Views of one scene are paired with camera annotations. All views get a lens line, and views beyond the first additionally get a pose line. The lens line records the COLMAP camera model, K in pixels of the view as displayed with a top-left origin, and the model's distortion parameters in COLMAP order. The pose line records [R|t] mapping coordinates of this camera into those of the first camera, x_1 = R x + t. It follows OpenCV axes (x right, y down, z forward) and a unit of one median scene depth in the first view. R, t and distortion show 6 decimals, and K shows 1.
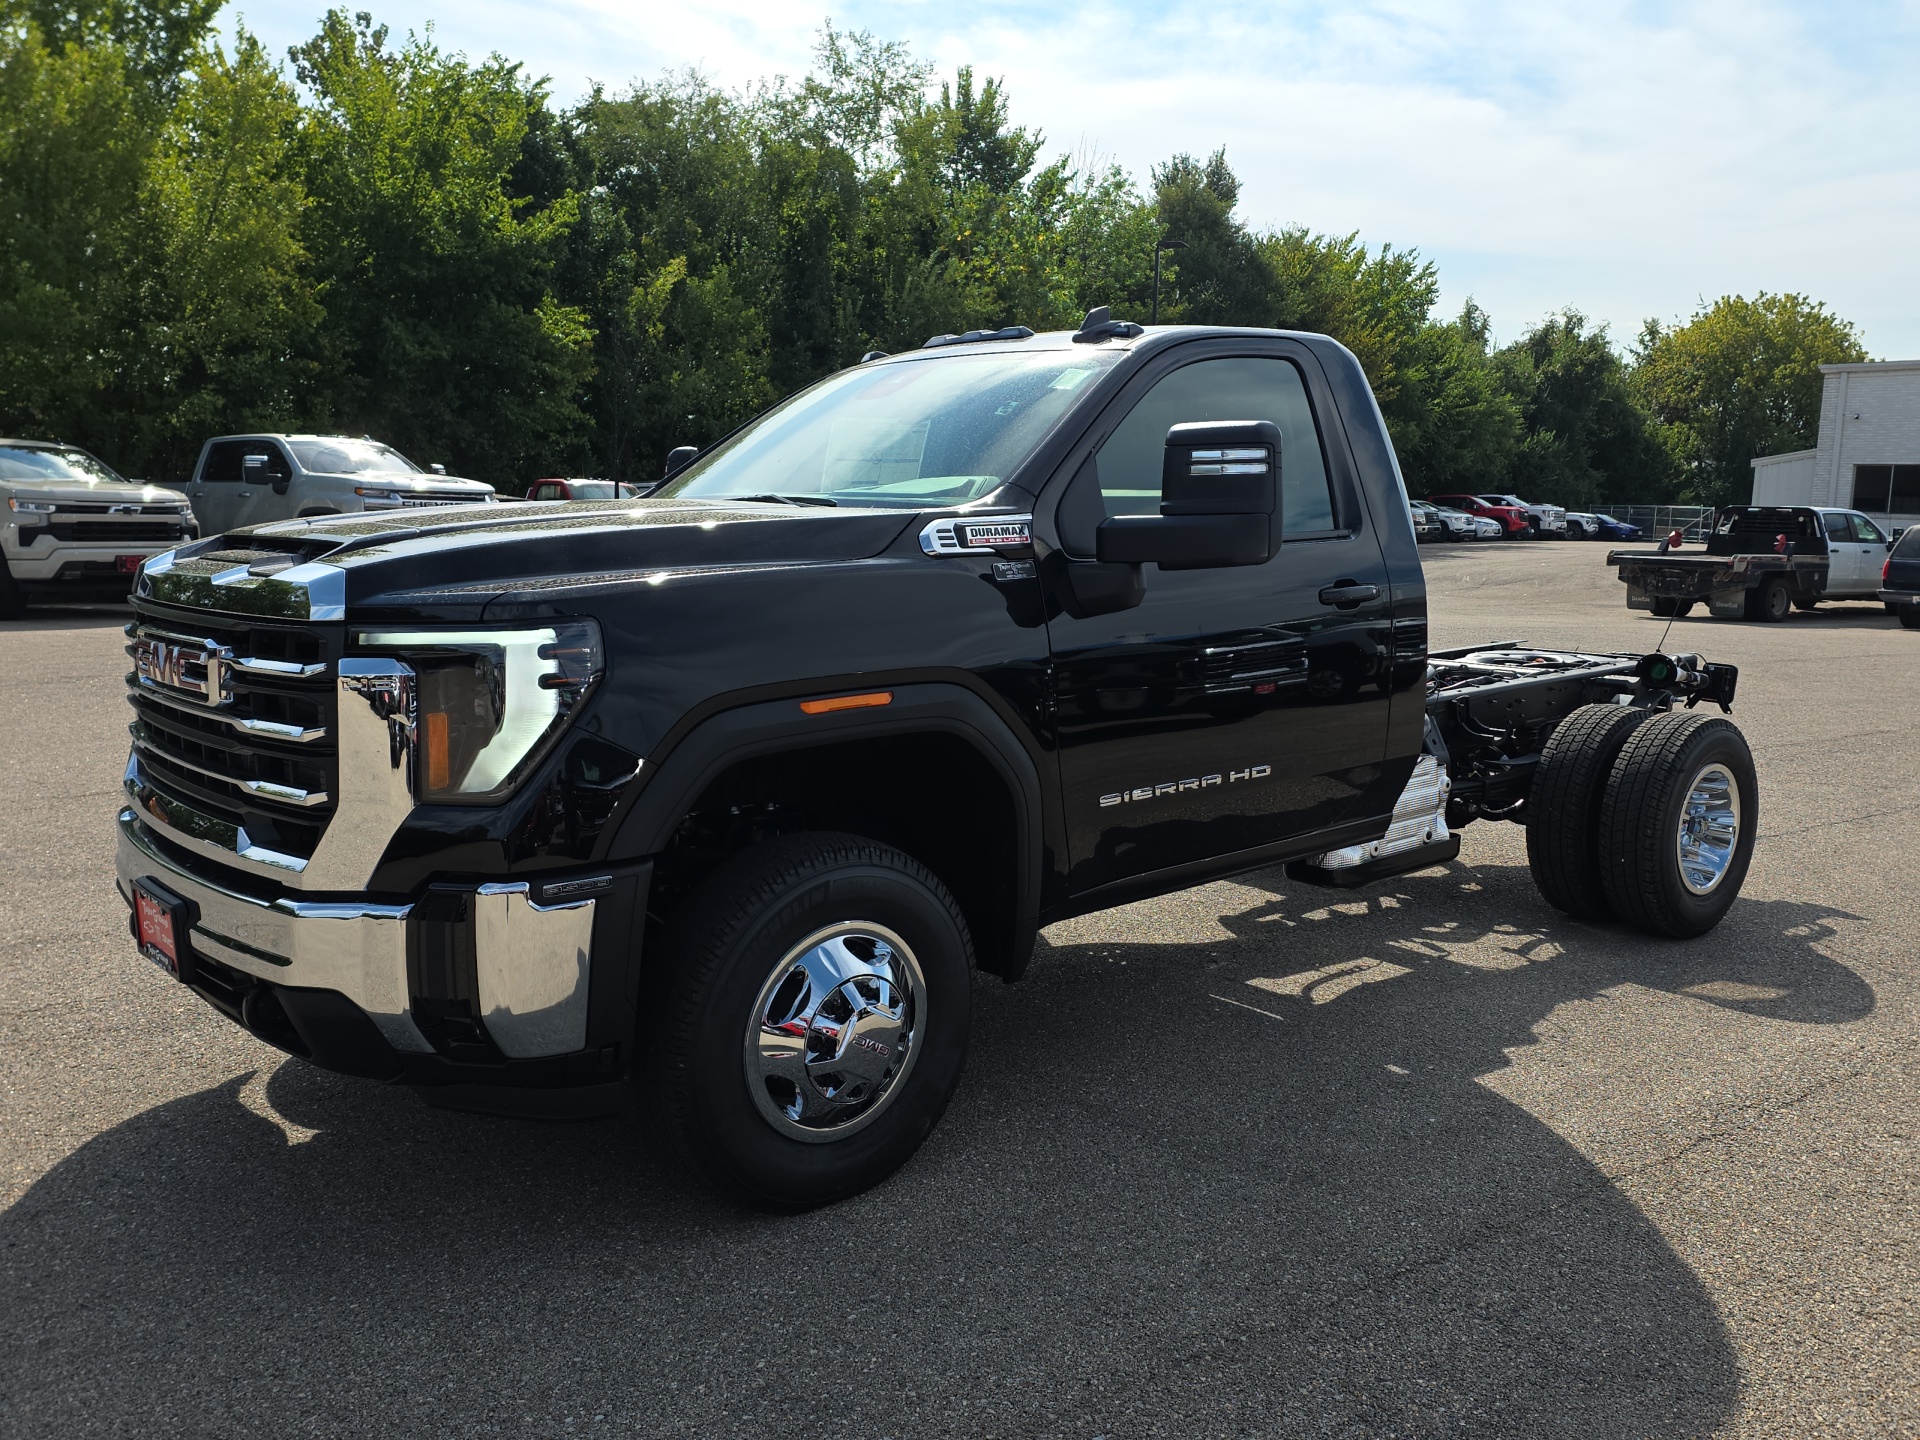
lens RADIAL K [[1571.9, 0, 970.9], [0, 1571.9, 715.3], [0, 0, 1]] dist [0.145299, -0.185845]
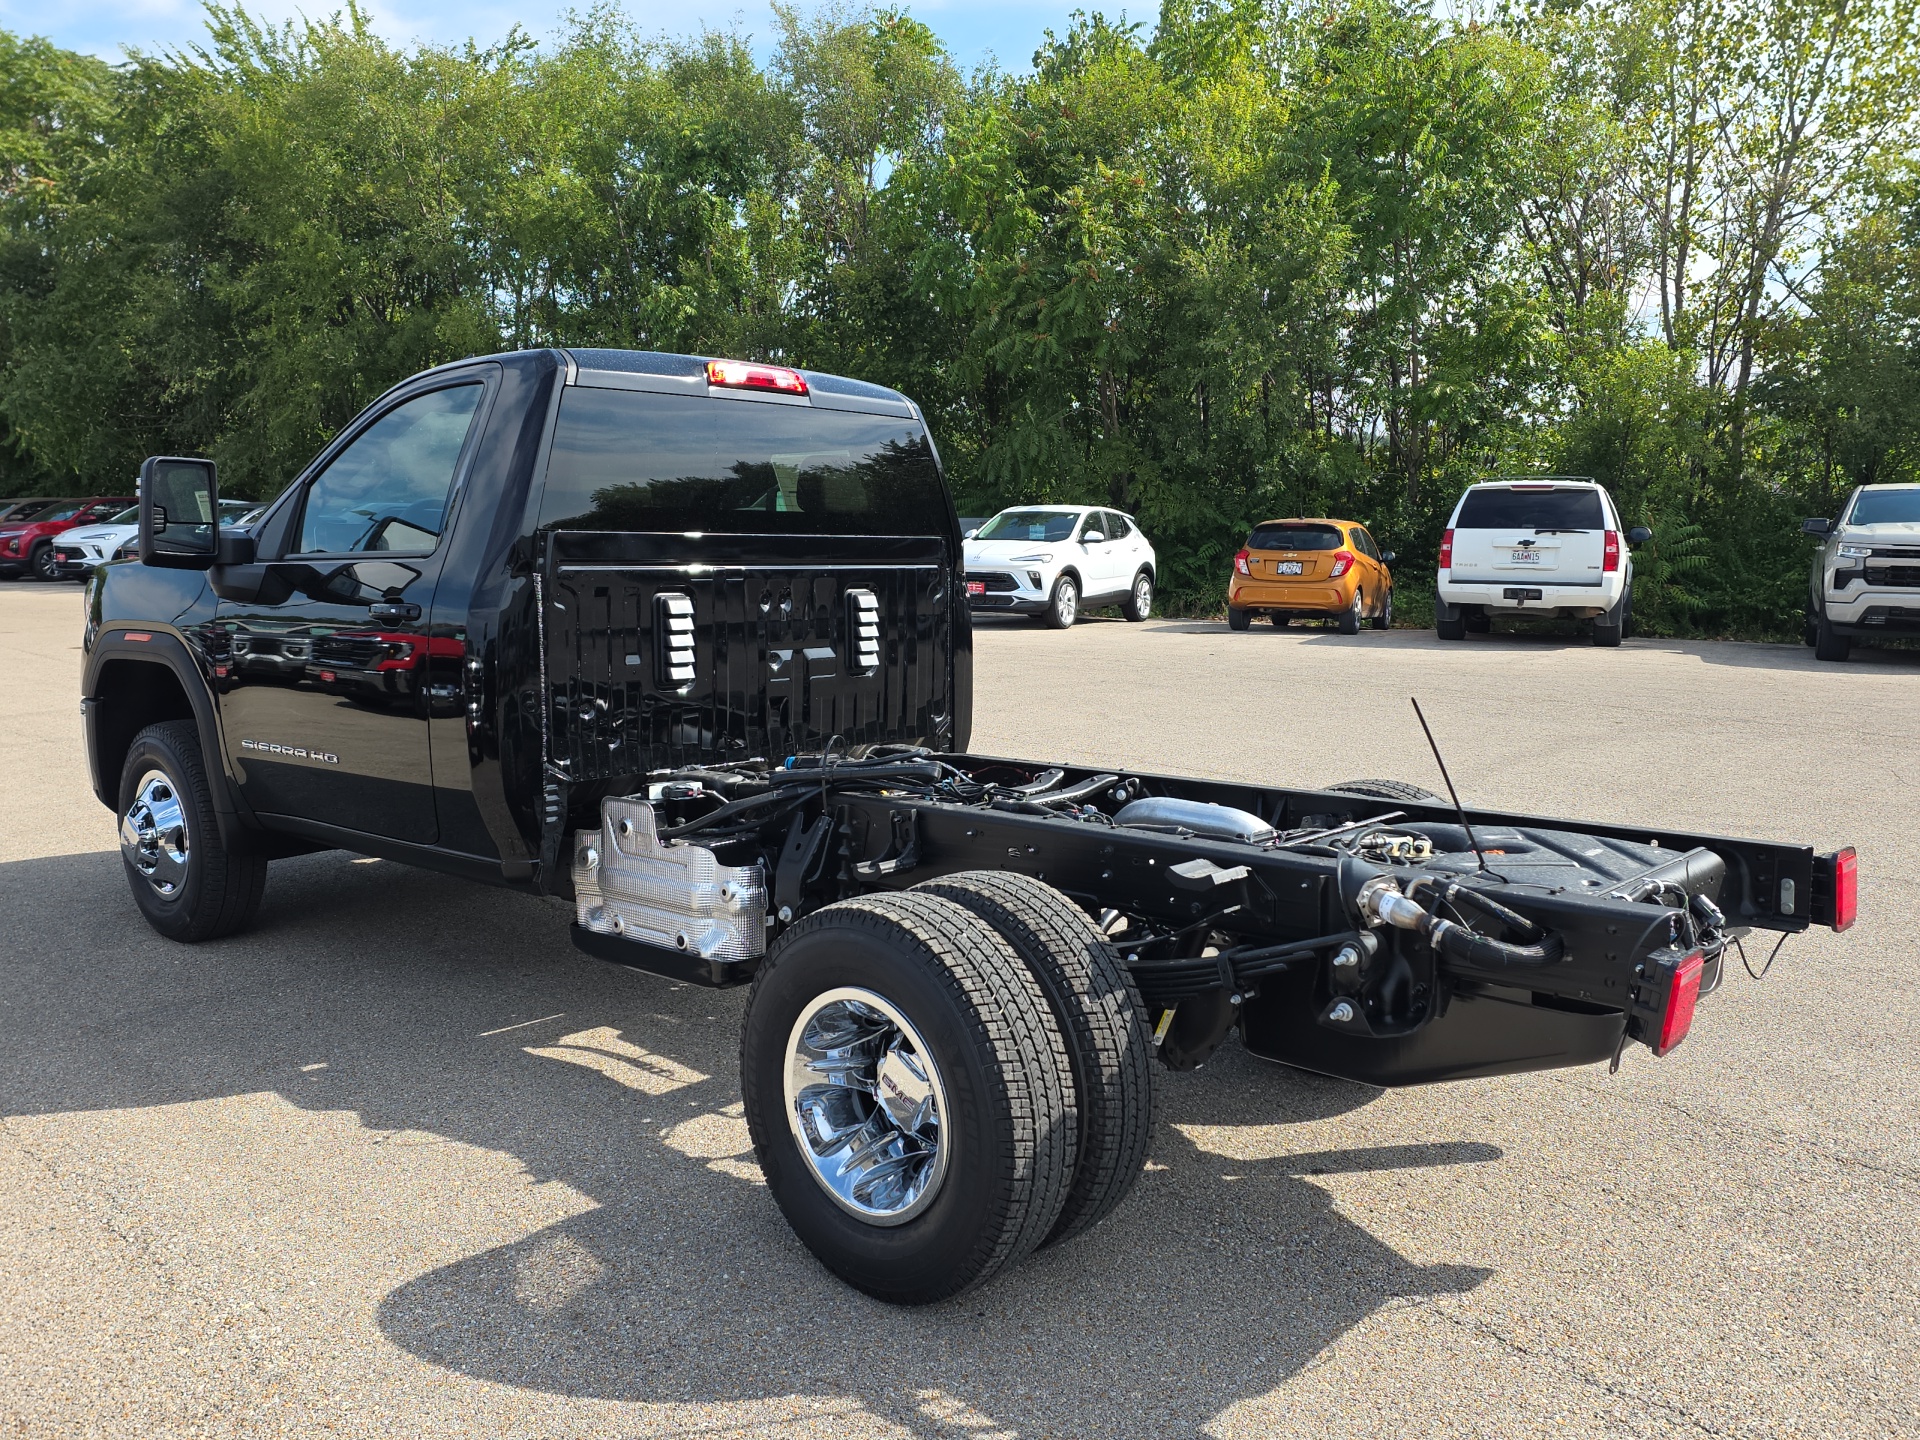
lens RADIAL K [[1560.4, 0, 955.4], [0, 1560.4, 717.0], [0, 0, 1]] dist [0.148149, -0.198739]
pose [[0.114921, 0.110998, -0.987154, 0.211980], [-0.140262, 0.985595, 0.094494, -0.025699], [0.983423, 0.127600, 0.128834, 0.201145]]
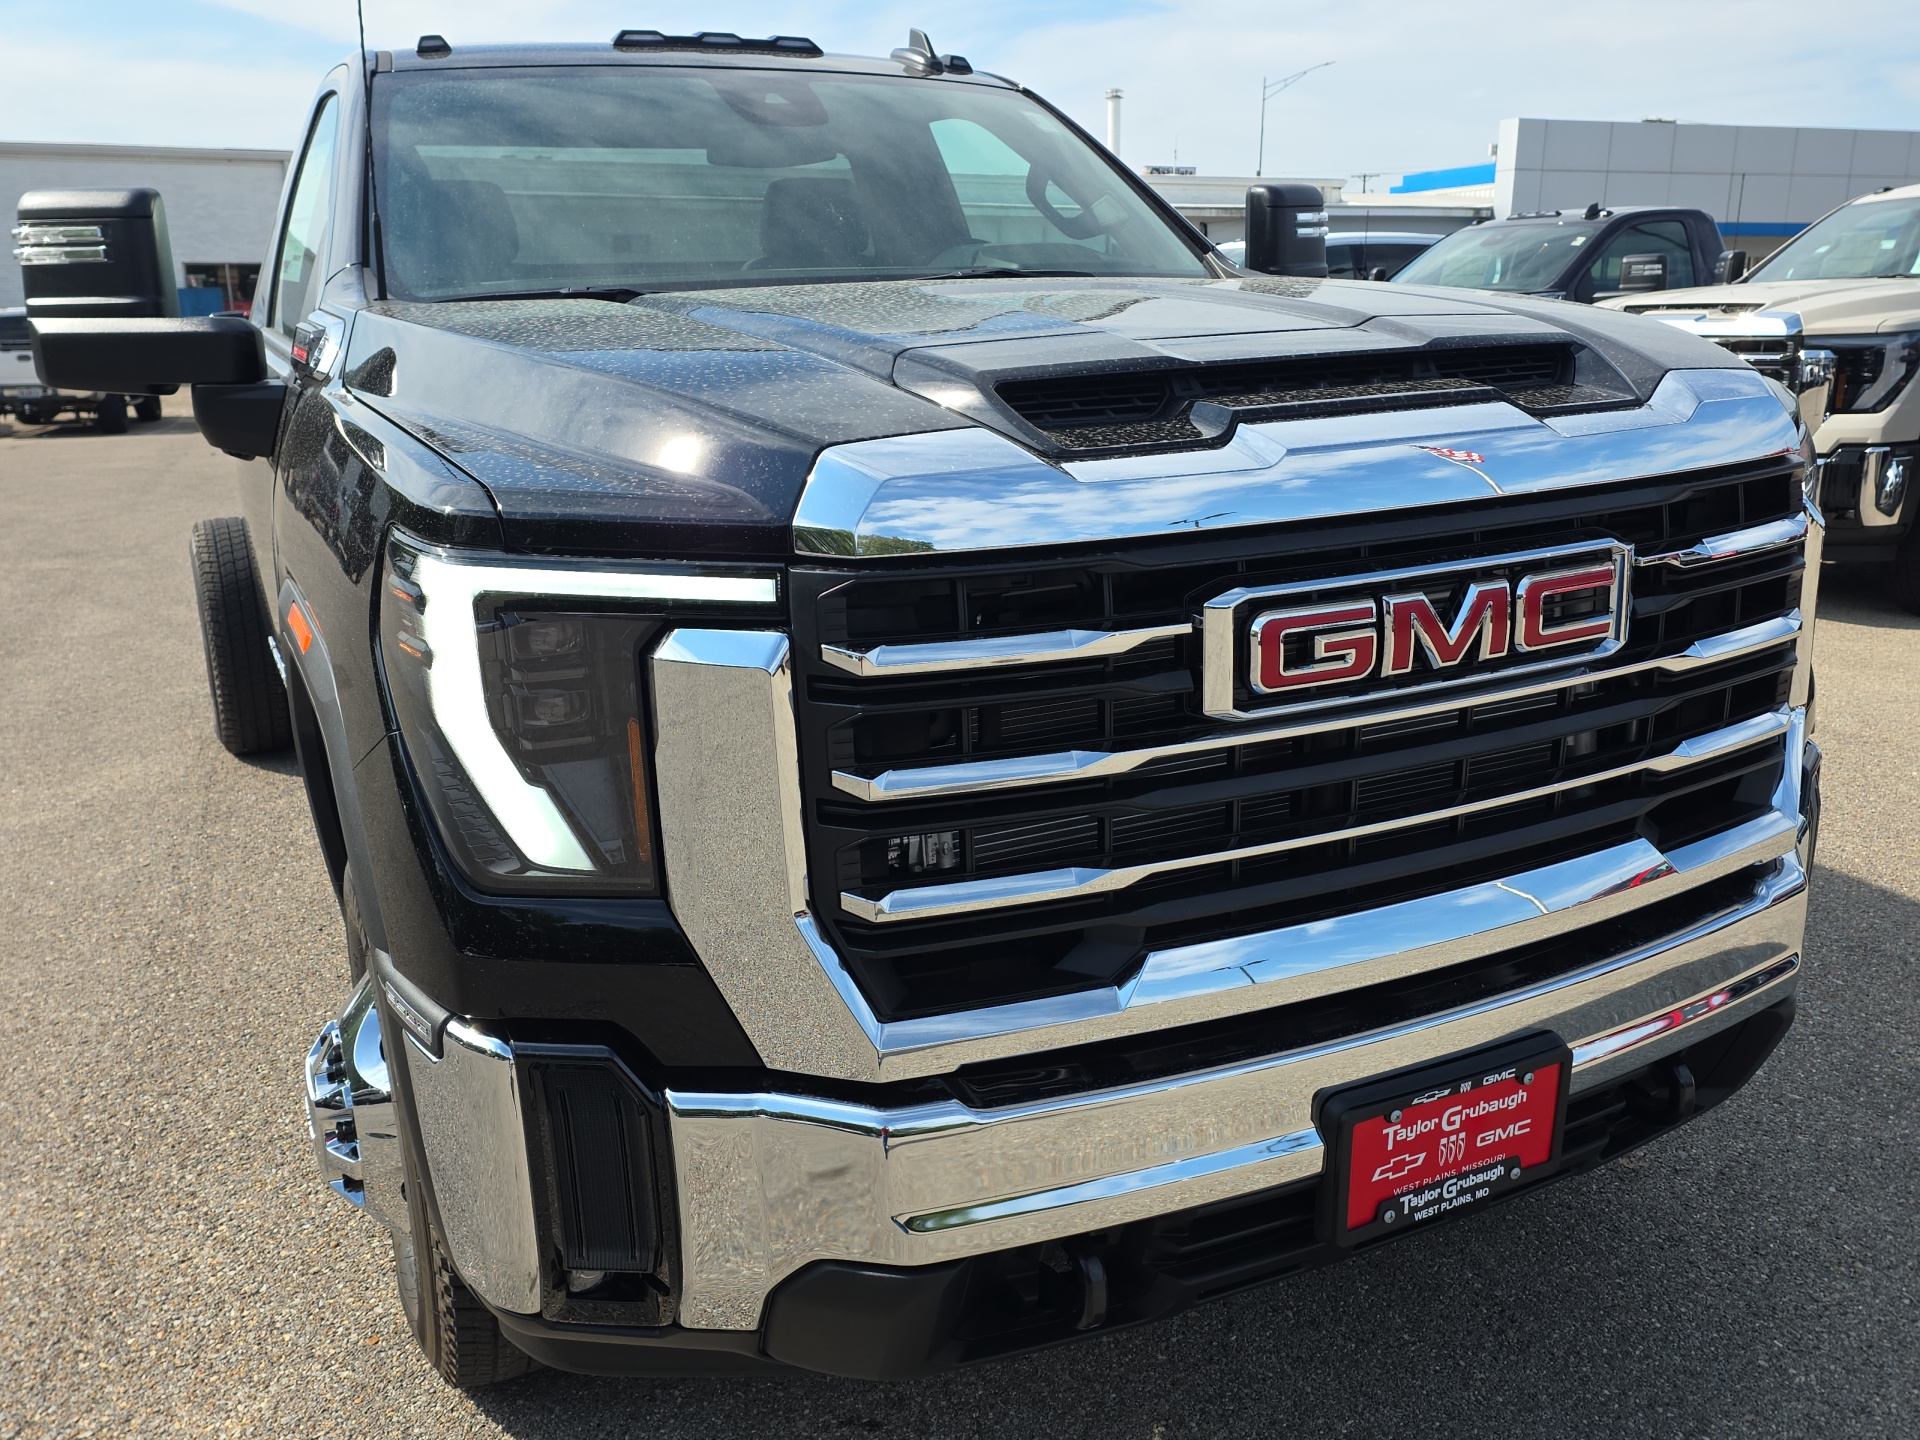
lens RADIAL K [[1580.4, 0, 960.0], [0, 1580.4, 720.0], [0, 0, 1]] dist [0.118185, -0.151859]
pose [[0.253586, -0.273976, 0.927702, -0.125009], [0.158403, 0.957866, 0.239585, -0.018305], [-0.954255, 0.086196, 0.286300, 0.126184]]
